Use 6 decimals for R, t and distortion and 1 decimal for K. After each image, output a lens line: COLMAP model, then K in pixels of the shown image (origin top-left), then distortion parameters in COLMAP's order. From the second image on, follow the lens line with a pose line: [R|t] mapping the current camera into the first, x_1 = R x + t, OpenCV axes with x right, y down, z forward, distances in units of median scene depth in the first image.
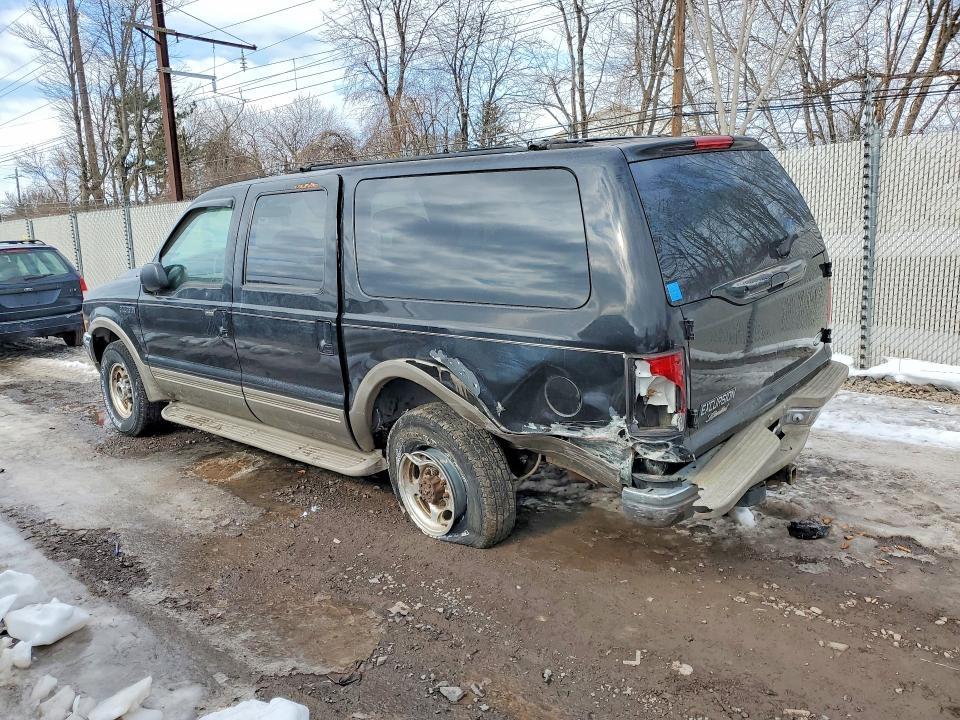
lens RADIAL K [[770.6, 0, 480.0], [0, 770.6, 360.0], [0, 0, 1]] dist [0.010932, 0.006745]
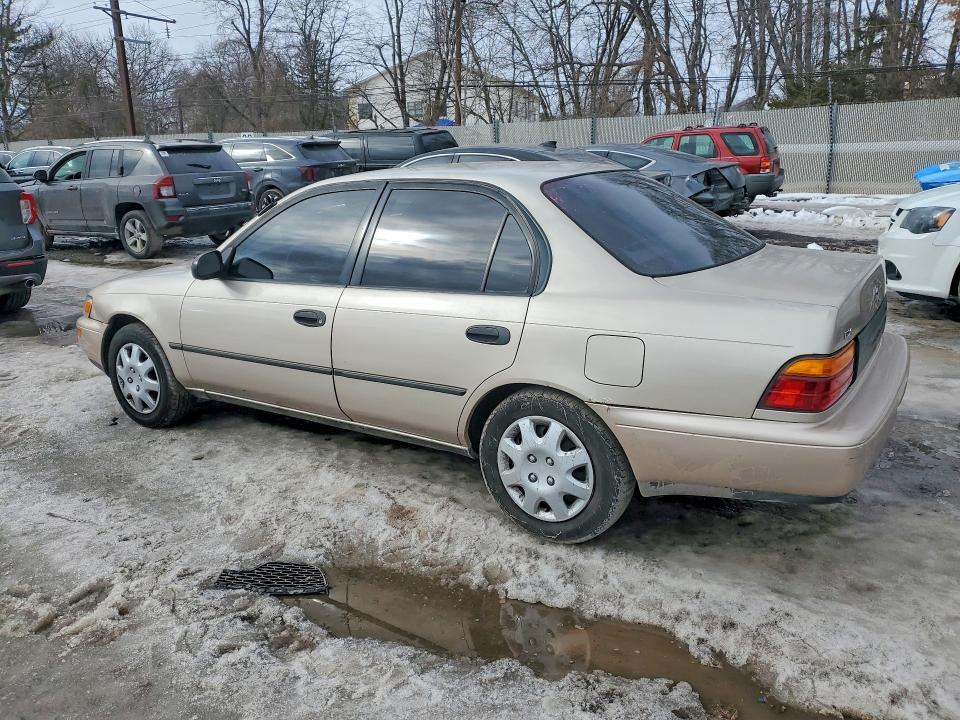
lens RADIAL K [[770.6, 0, 480.0], [0, 770.6, 360.0], [0, 0, 1]] dist [0.010932, 0.006745]
pose [[0.972679, -0.050438, 0.226609, -0.073803], [0.030931, 0.995567, 0.088825, 0.087929], [-0.230085, -0.079389, 0.969927, -0.450580]]
